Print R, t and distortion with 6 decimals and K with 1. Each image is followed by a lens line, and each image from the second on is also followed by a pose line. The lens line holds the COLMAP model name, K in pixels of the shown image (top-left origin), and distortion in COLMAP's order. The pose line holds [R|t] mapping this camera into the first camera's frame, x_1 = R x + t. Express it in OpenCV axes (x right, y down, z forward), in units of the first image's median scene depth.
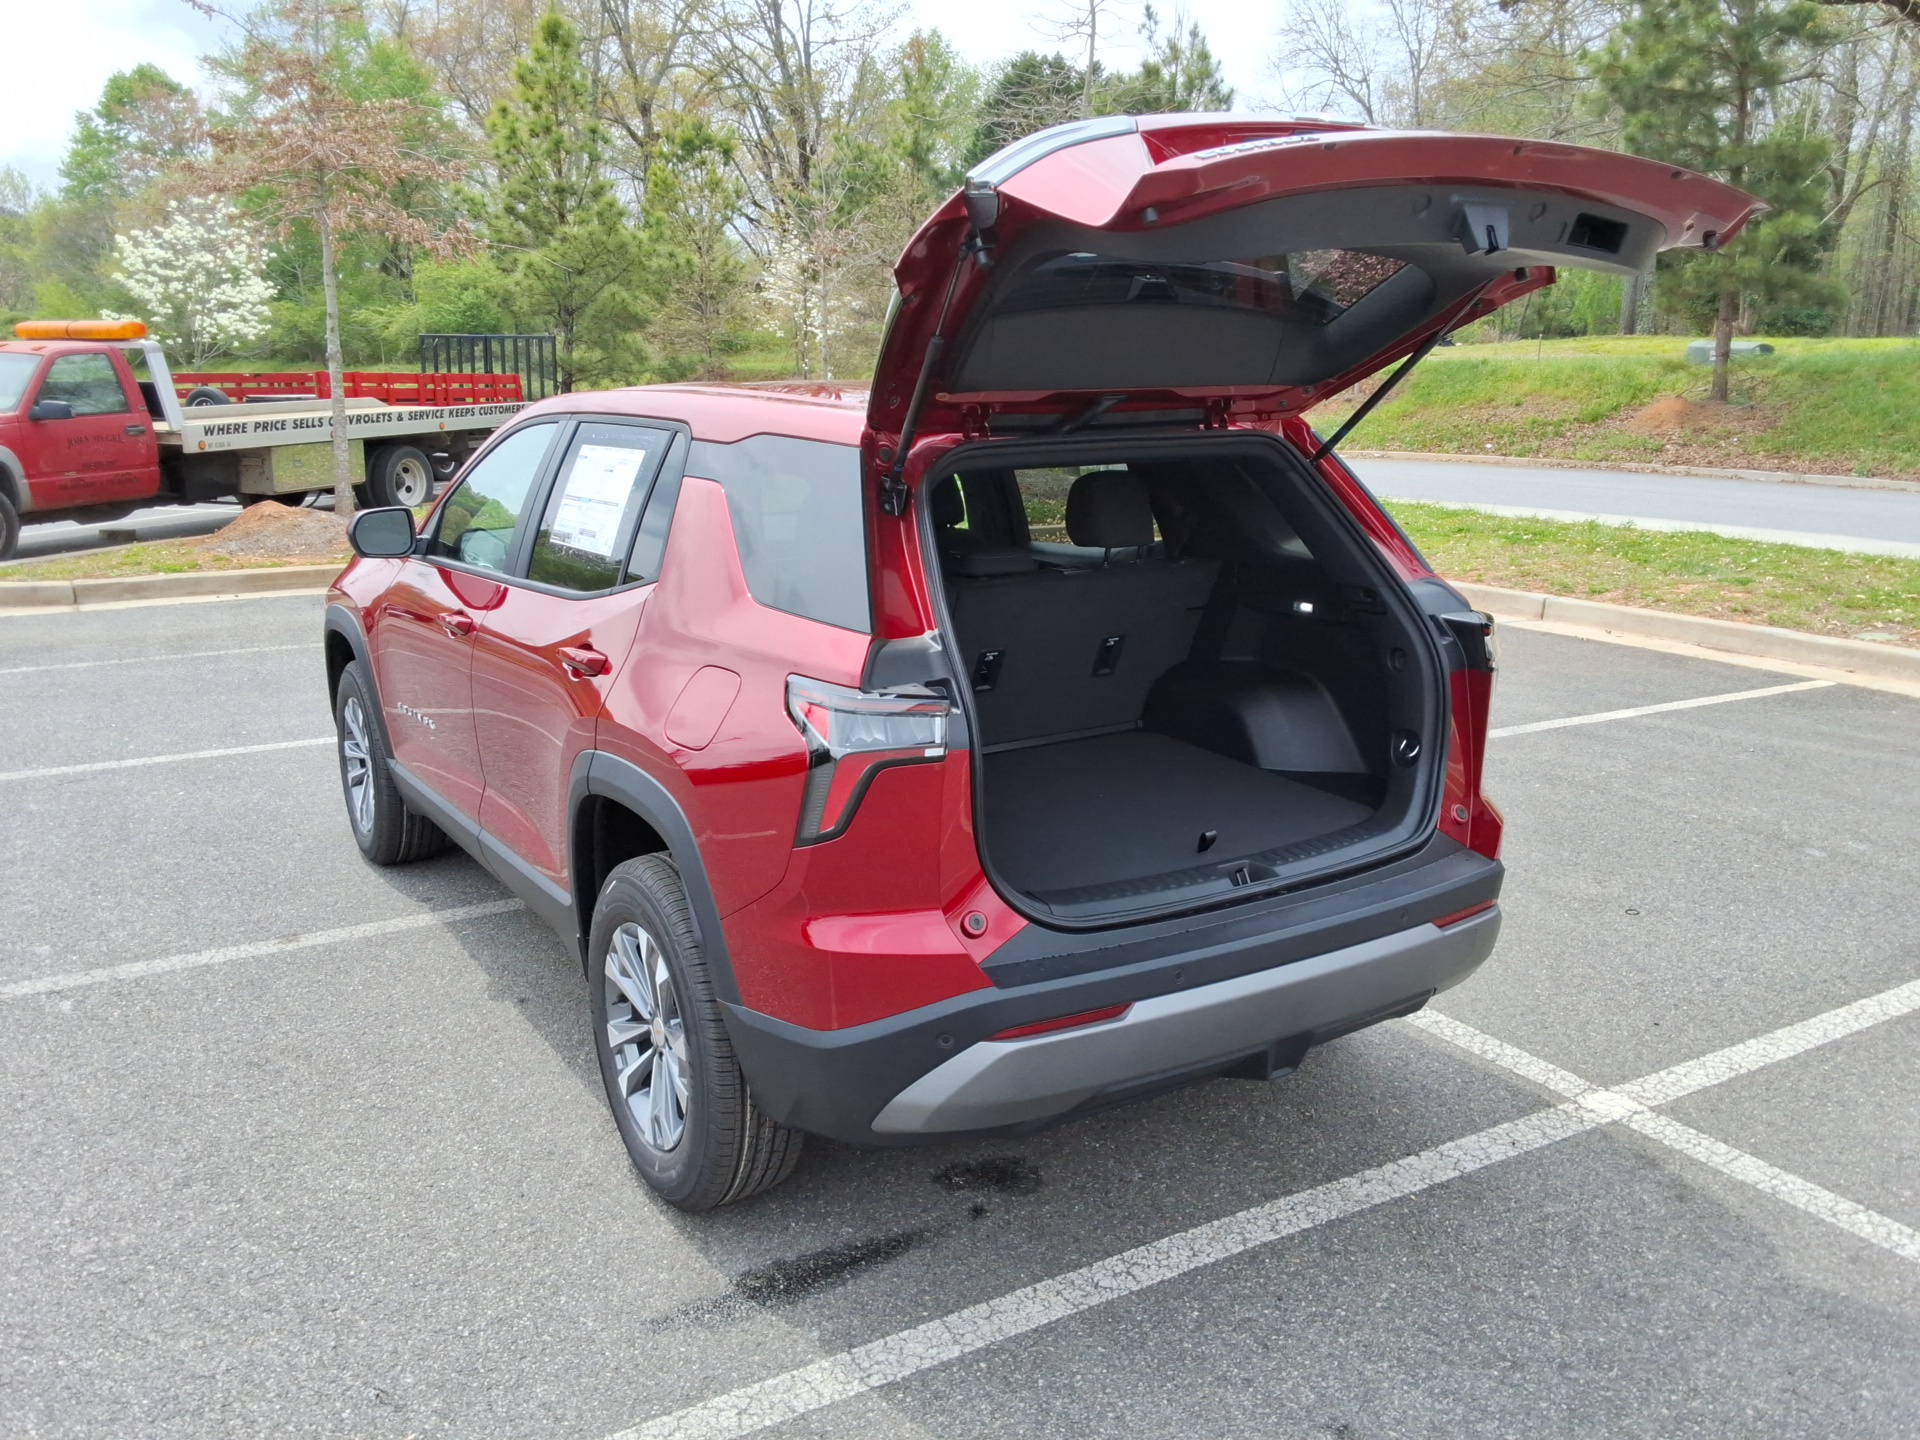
lens RADIAL K [[1553.3, 0, 981.7], [0, 1553.3, 677.2], [0, 0, 1]] dist [0.095893, -0.150257]
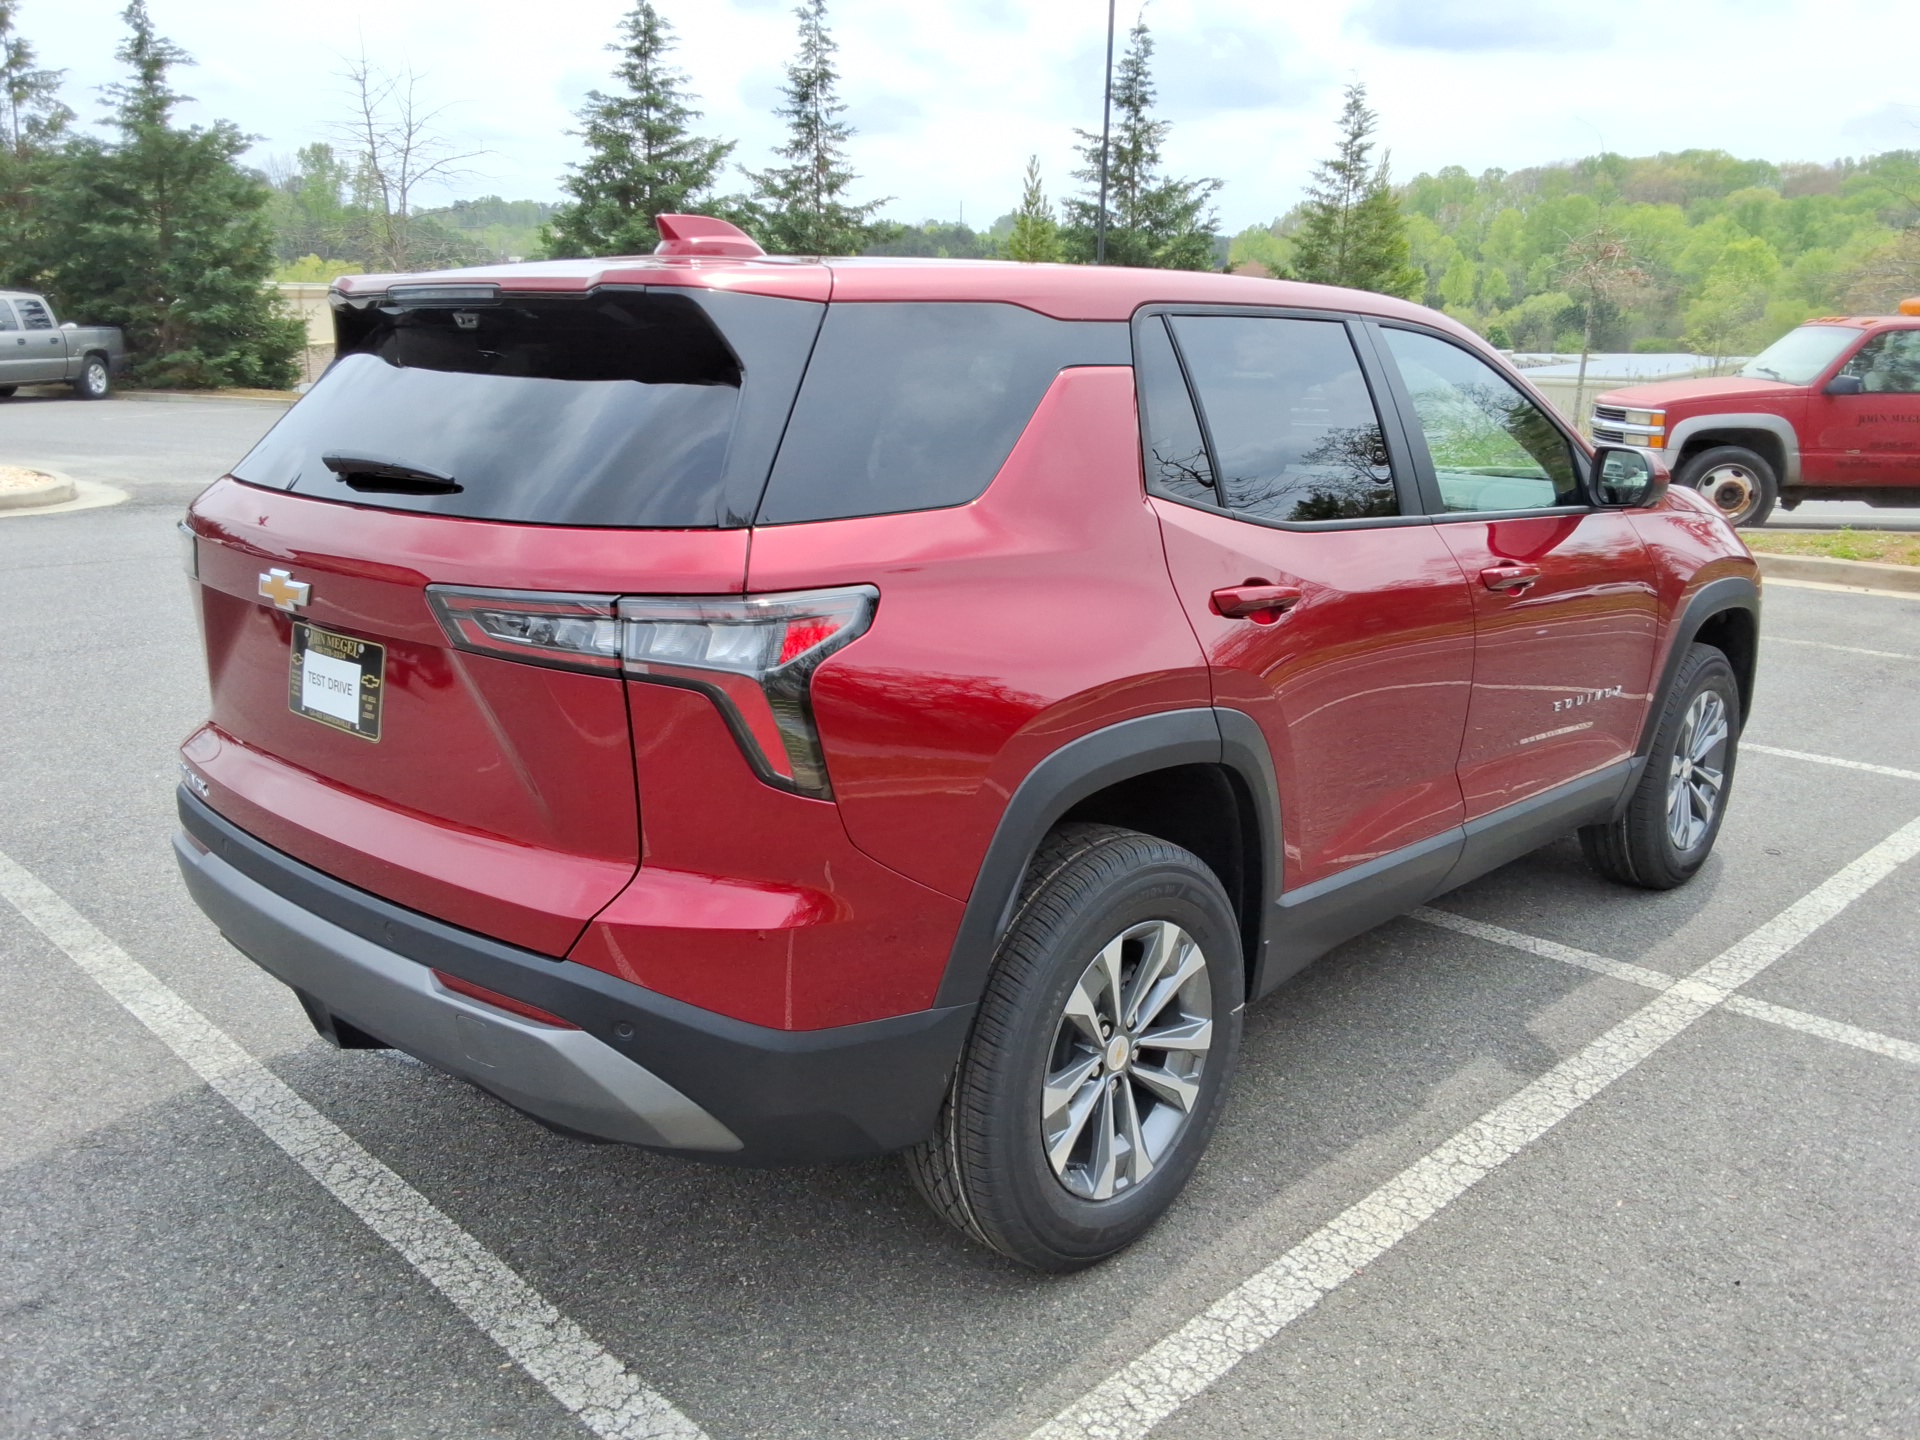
lens RADIAL K [[1553.3, 0, 974.6], [0, 1553.3, 687.0], [0, 0, 1]] dist [0.095893, -0.150257]
pose [[0.251341, 0.210257, -0.944786, 0.215296], [-0.208815, 0.964913, 0.159185, -0.028887], [0.945105, 0.157275, 0.286427, 0.216780]]
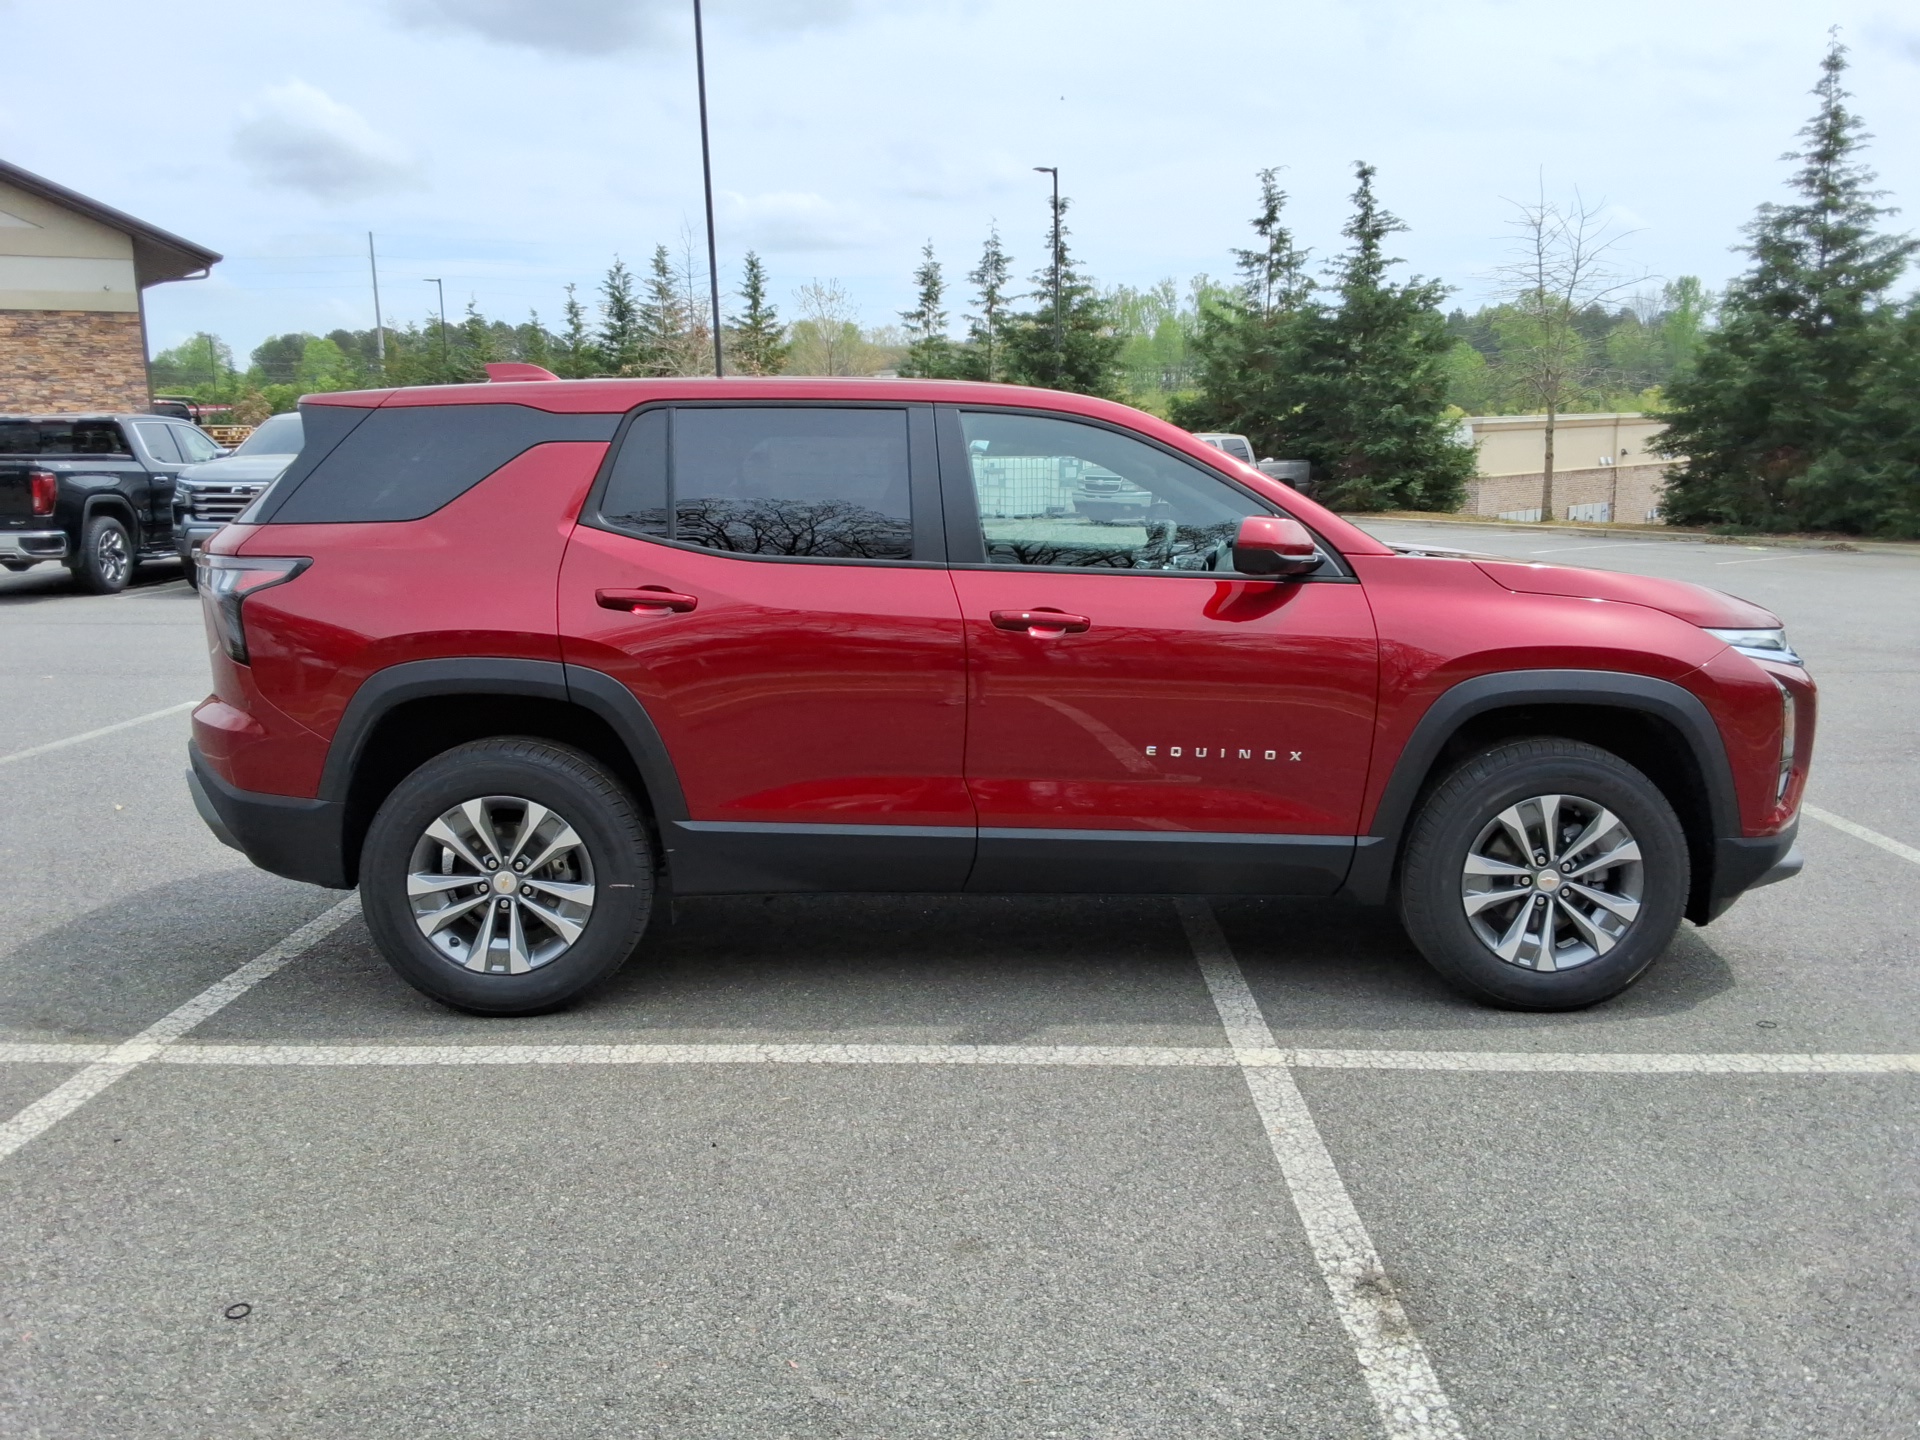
lens RADIAL K [[1553.3, 0, 963.0], [0, 1553.3, 675.3], [0, 0, 1]] dist [0.095893, -0.150257]
pose [[-0.527752, 0.114546, -0.841639, 0.245587], [-0.164406, 0.958352, 0.233522, -0.077118], [0.833336, 0.261612, -0.486940, 0.487719]]
